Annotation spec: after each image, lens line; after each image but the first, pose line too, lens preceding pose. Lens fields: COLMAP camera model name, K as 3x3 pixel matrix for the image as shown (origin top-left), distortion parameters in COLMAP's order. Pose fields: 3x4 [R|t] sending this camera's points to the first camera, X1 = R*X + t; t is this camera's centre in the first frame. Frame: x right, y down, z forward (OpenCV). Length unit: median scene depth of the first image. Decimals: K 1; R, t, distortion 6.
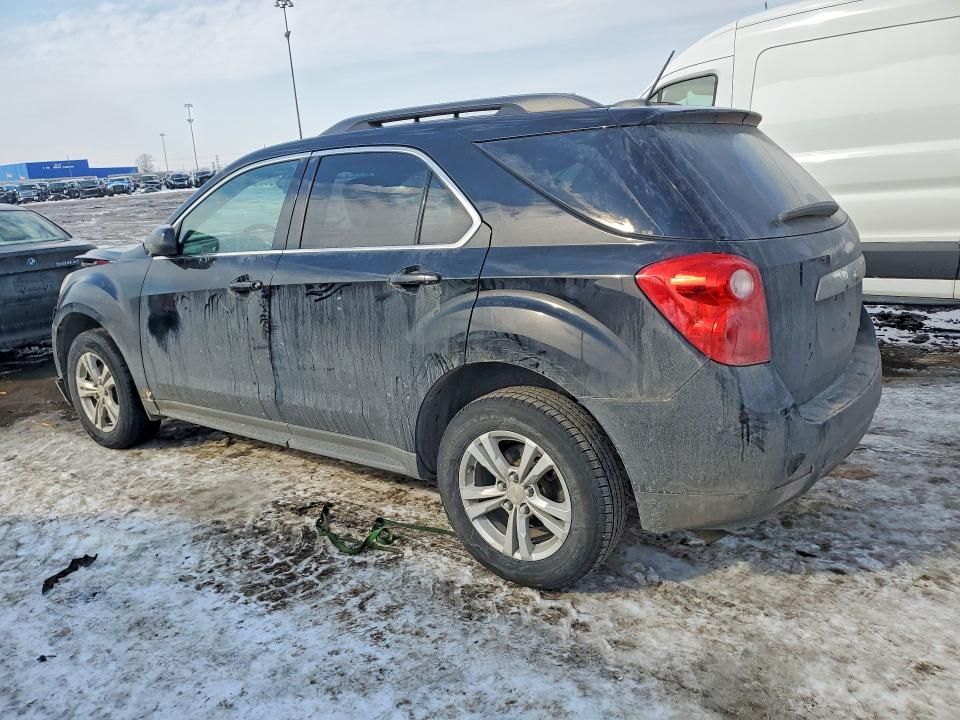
lens RADIAL K [[740.1, 0, 480.0], [0, 740.1, 360.0], [0, 0, 1]] dist [0.001564, 0.012526]
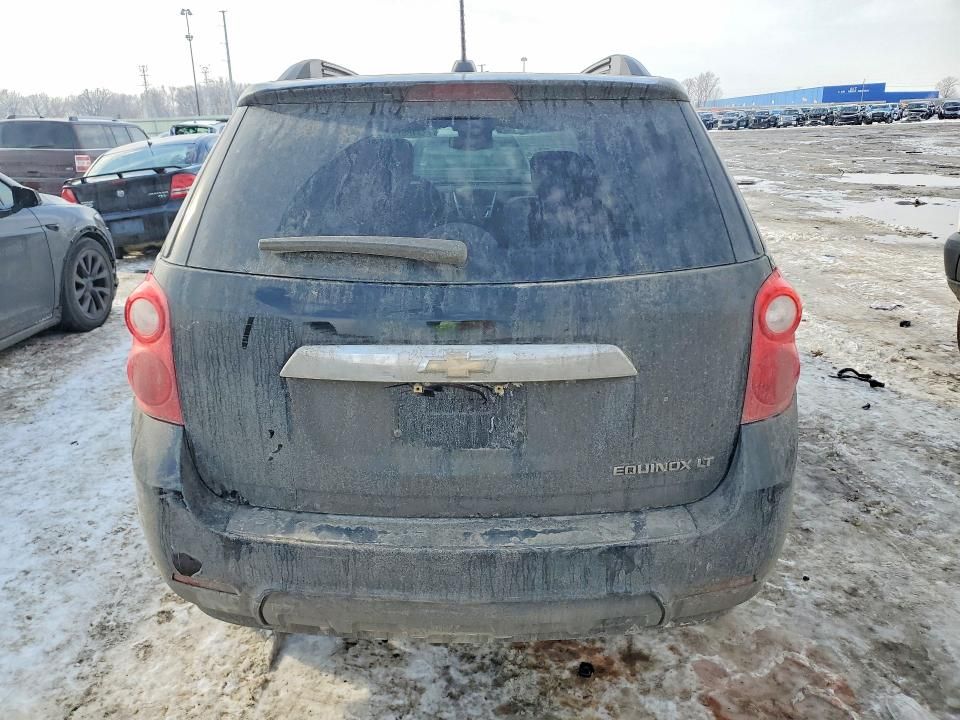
lens RADIAL K [[740.1, 0, 480.0], [0, 740.1, 360.0], [0, 0, 1]] dist [0.001564, 0.012526]
pose [[0.579536, 0.290963, -0.761235, 0.890970], [-0.218941, 0.955340, 0.198472, -0.222494], [0.784986, 0.051643, 0.617357, 0.602232]]
